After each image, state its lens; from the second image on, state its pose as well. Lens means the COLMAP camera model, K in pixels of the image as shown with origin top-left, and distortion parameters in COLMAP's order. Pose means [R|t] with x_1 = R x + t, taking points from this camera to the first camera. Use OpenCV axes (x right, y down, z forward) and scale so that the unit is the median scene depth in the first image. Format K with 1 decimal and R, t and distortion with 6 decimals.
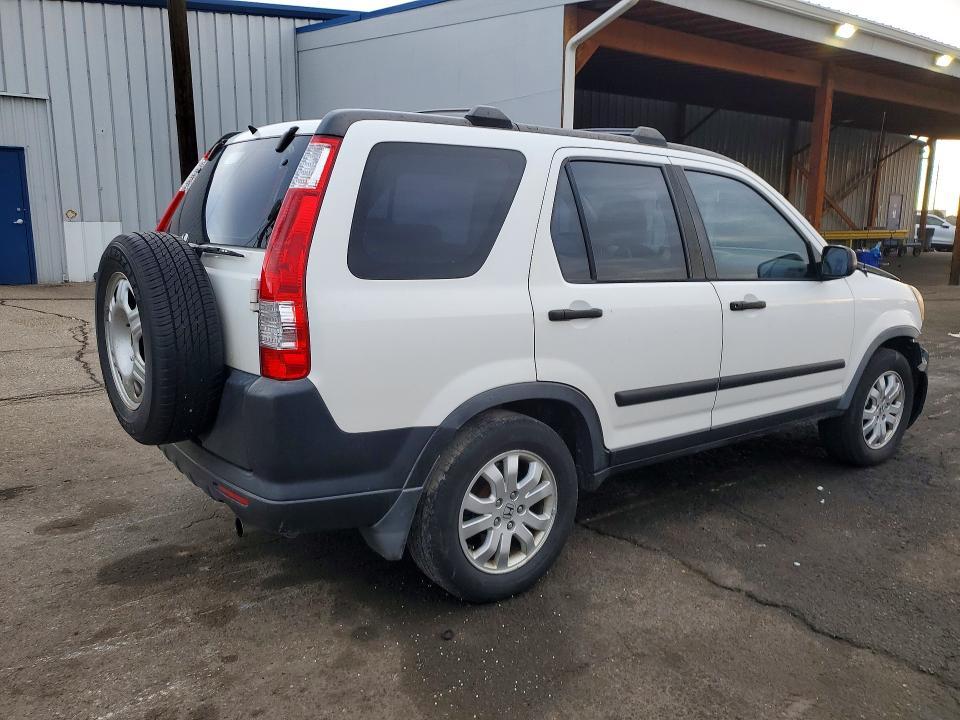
lens RADIAL K [[720.0, 0, 471.4], [0, 720.0, 363.0], [0, 0, 1]] dist [0.013350, -0.000362]
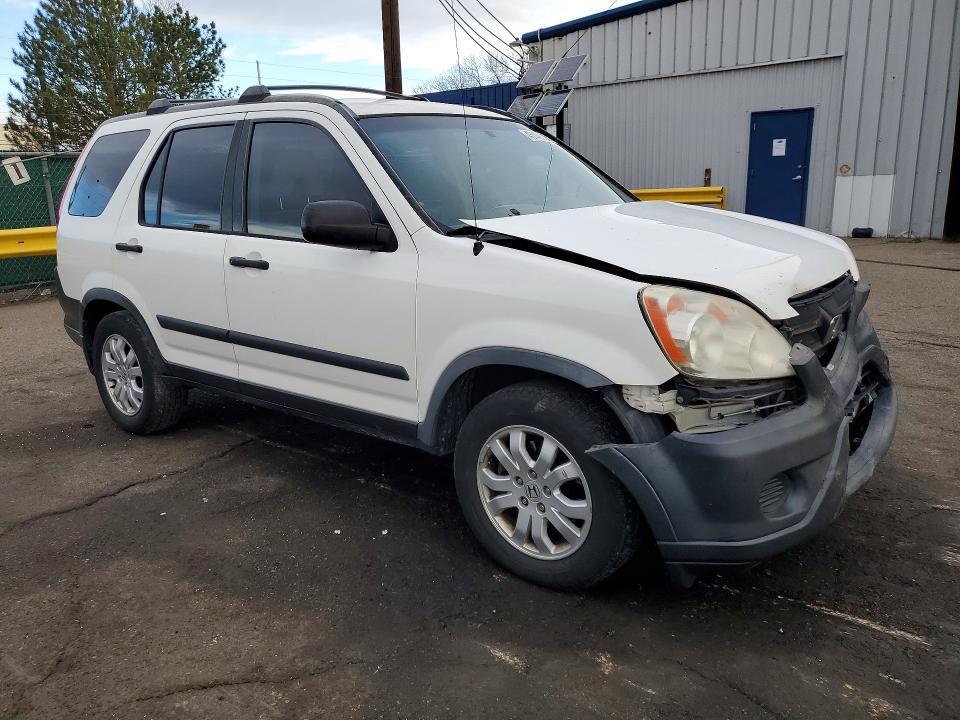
lens RADIAL K [[720.0, 0, 474.8], [0, 720.0, 358.8], [0, 0, 1]] dist [0.013350, -0.000362]
pose [[0.296645, 0.210144, -0.931580, 1.429102], [-0.158945, 0.972747, 0.168817, -0.170728], [0.941668, 0.097991, 0.321962, 1.022649]]
